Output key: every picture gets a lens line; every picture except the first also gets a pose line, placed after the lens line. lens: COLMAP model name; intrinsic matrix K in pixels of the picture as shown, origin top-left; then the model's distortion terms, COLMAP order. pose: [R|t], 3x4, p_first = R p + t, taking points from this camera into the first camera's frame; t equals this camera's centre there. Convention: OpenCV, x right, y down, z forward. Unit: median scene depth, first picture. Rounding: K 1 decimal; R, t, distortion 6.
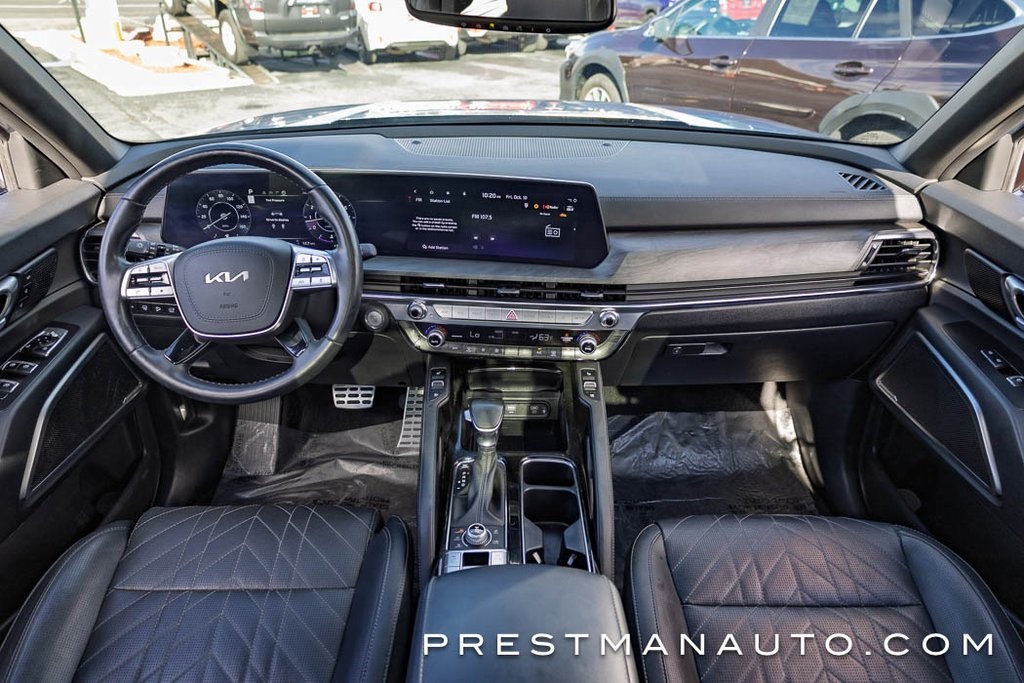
lens RADIAL K [[670.6, 0, 516.9], [0, 670.6, 335.7], [0, 0, 1]] dist [0.006099, -0.001655]
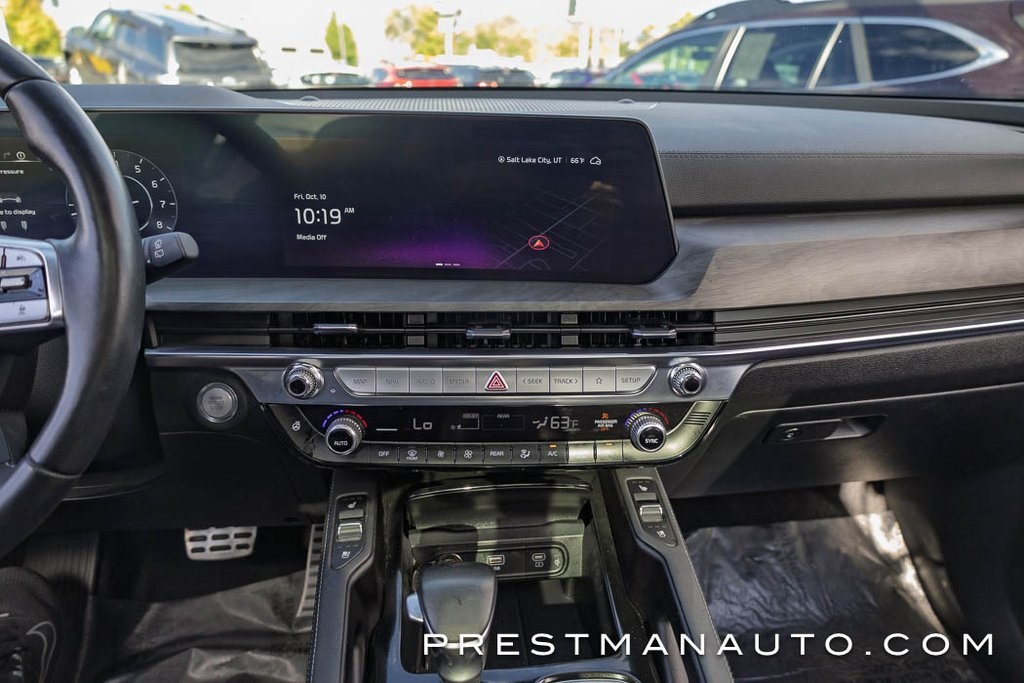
lens RADIAL K [[697.7, 0, 520.6], [0, 697.7, 337.1], [0, 0, 1]] dist [0.011037, 0.001262]
pose [[0.994660, -0.041172, 0.094638, -0.037040], [0.052515, 0.991301, -0.120680, 0.000559], [-0.088847, 0.125006, 0.988170, 0.474560]]
